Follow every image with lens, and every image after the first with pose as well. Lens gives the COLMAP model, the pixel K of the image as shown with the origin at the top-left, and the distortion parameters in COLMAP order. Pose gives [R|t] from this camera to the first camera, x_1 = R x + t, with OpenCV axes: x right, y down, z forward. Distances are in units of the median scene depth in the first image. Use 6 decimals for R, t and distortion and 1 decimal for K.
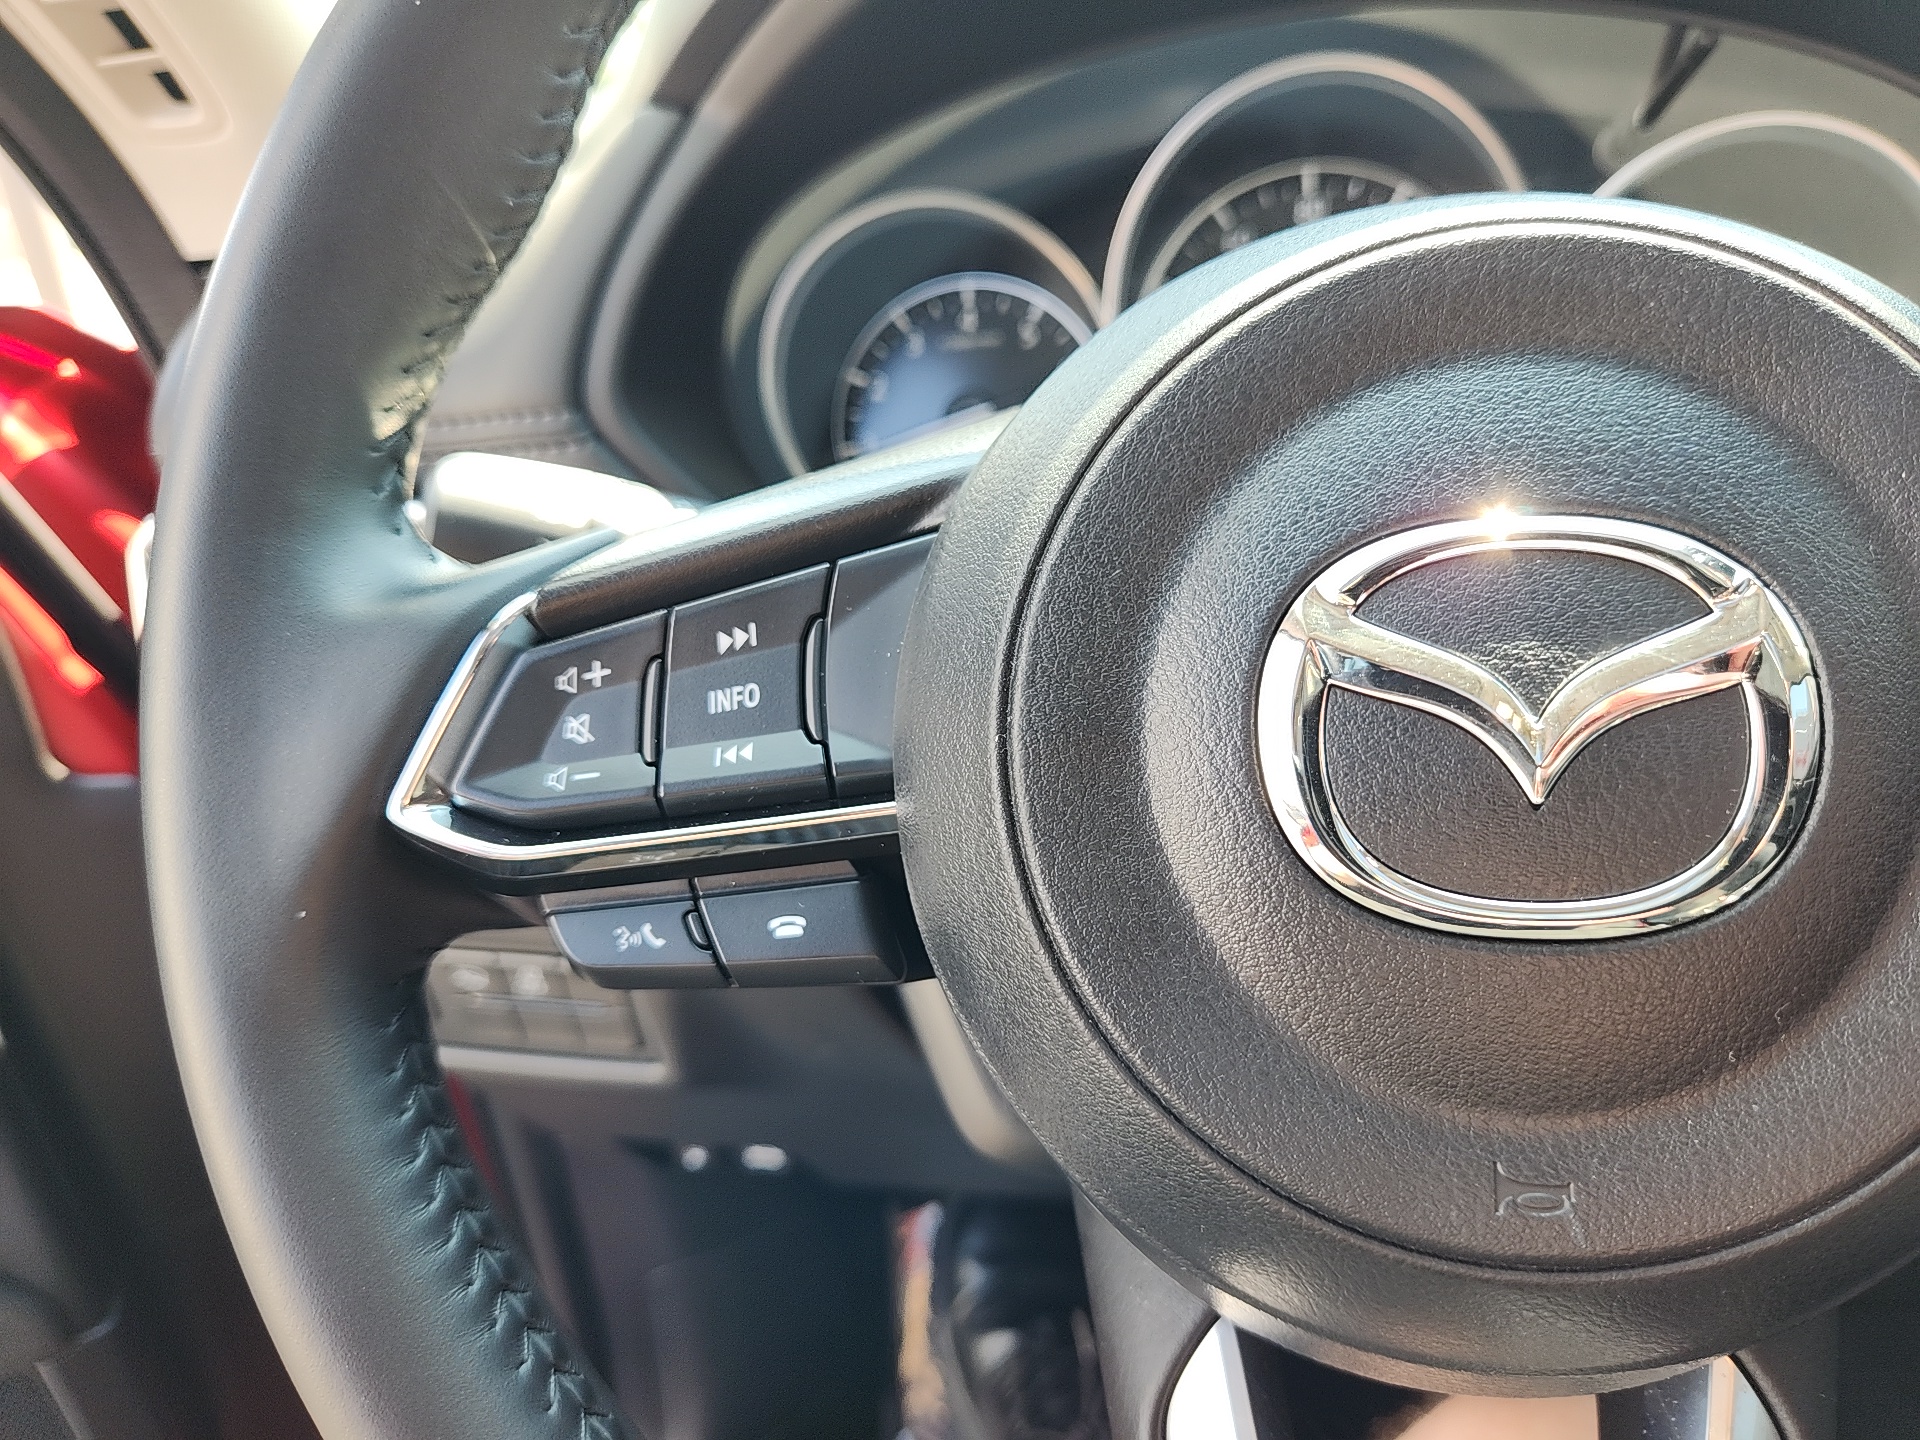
lens RADIAL K [[1314.0, 0, 961.5], [0, 1314.0, 710.4], [0, 0, 1]] dist [-0.010752, -0.020350]
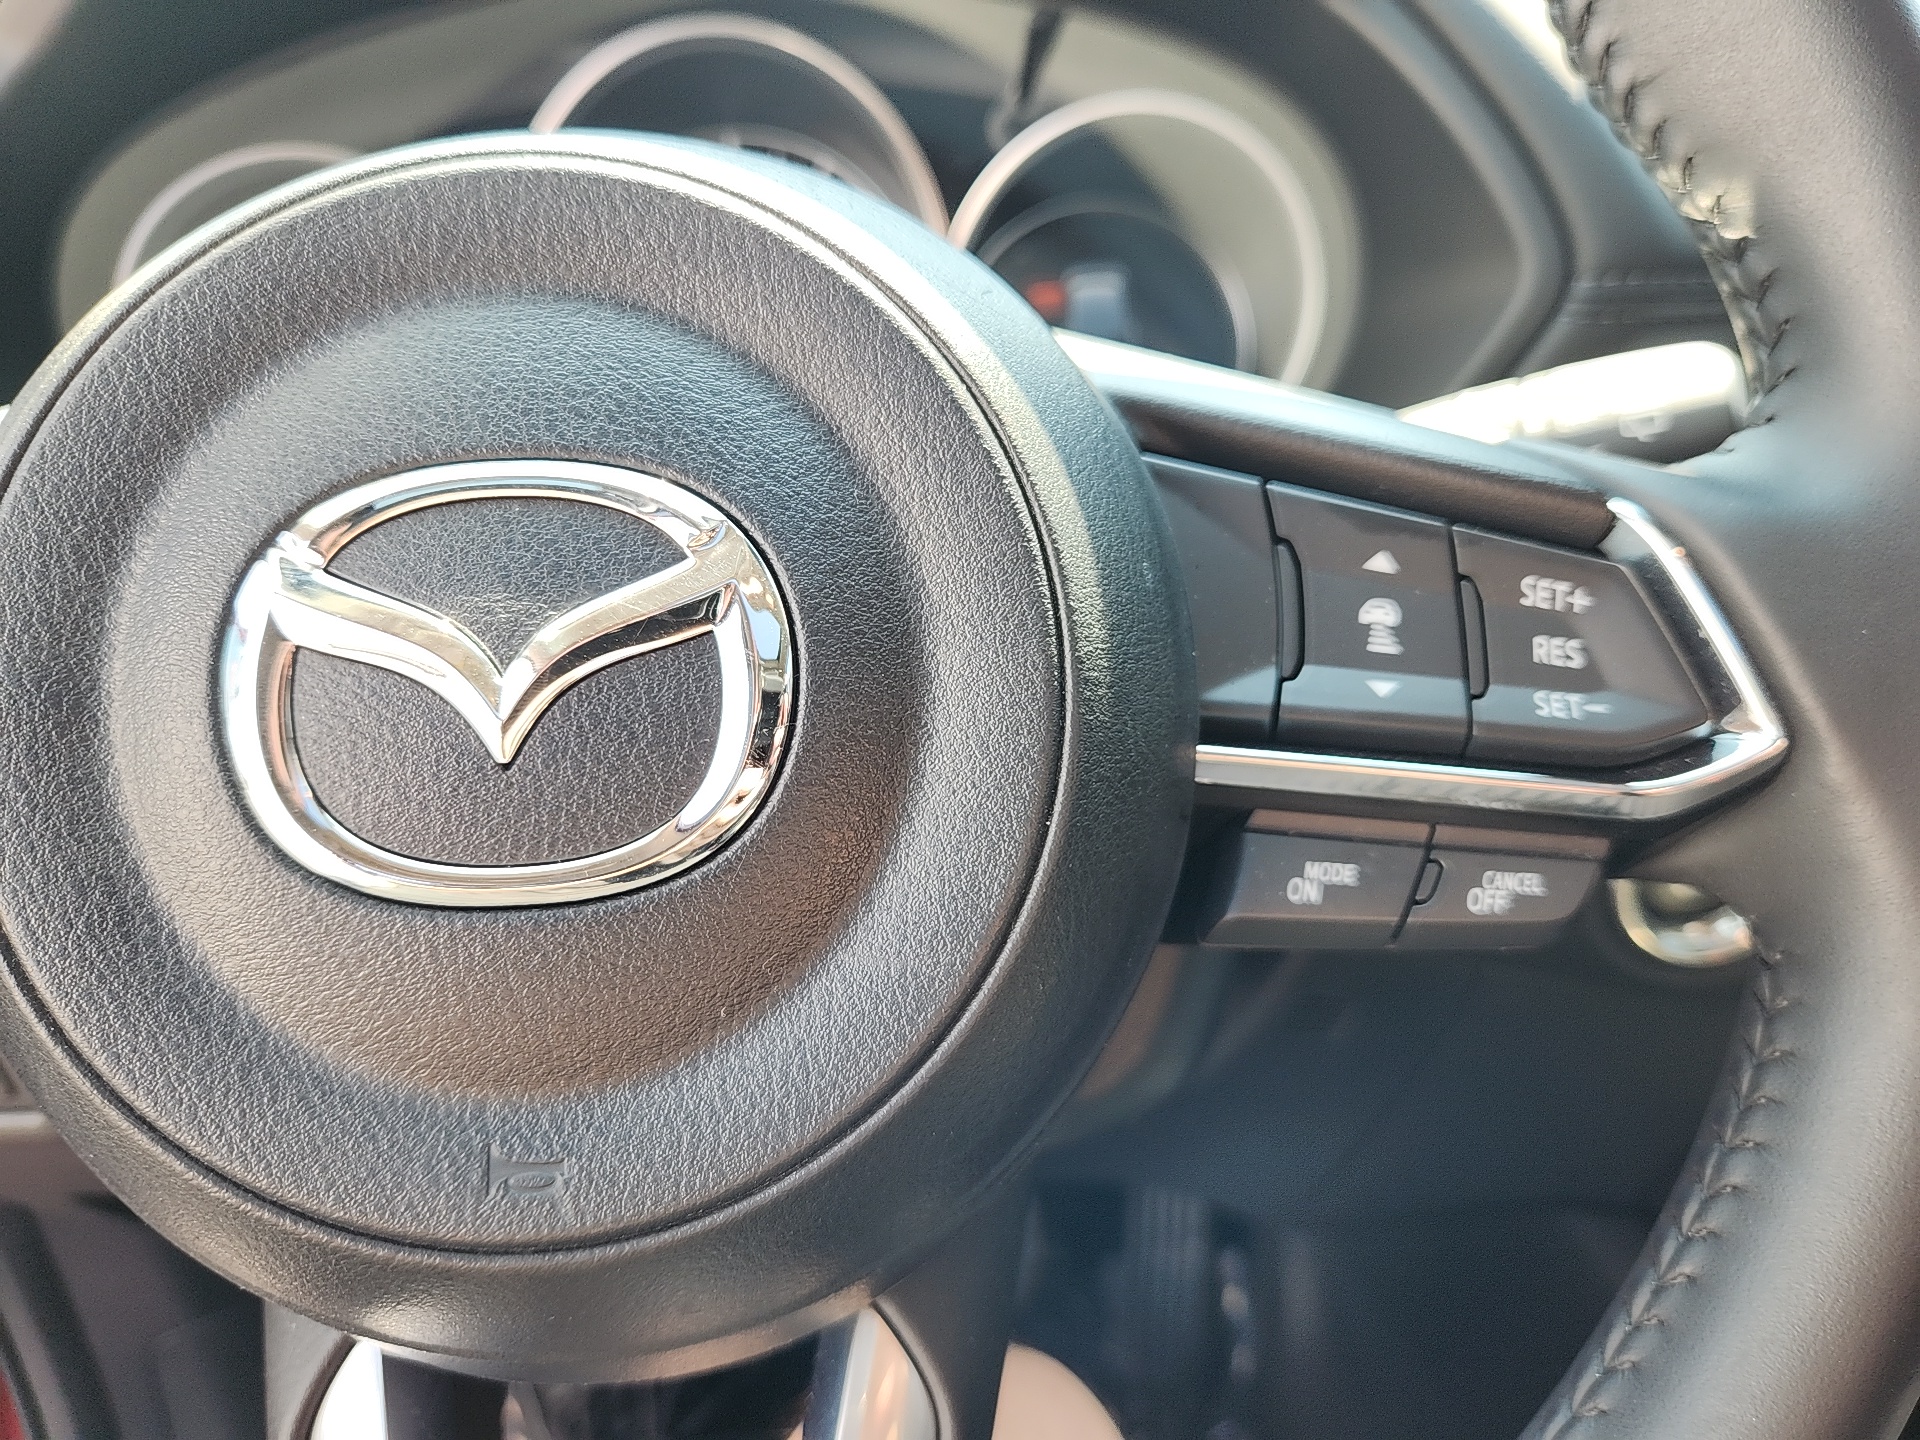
lens RADIAL K [[1314.0, 0, 953.0], [0, 1314.0, 714.0], [0, 0, 1]] dist [-0.010752, -0.020350]
pose [[0.976000, -0.037321, 0.214548, 0.539234], [0.036582, 0.999303, 0.007415, 0.039281], [-0.214675, 0.000612, 0.976685, 0.001050]]
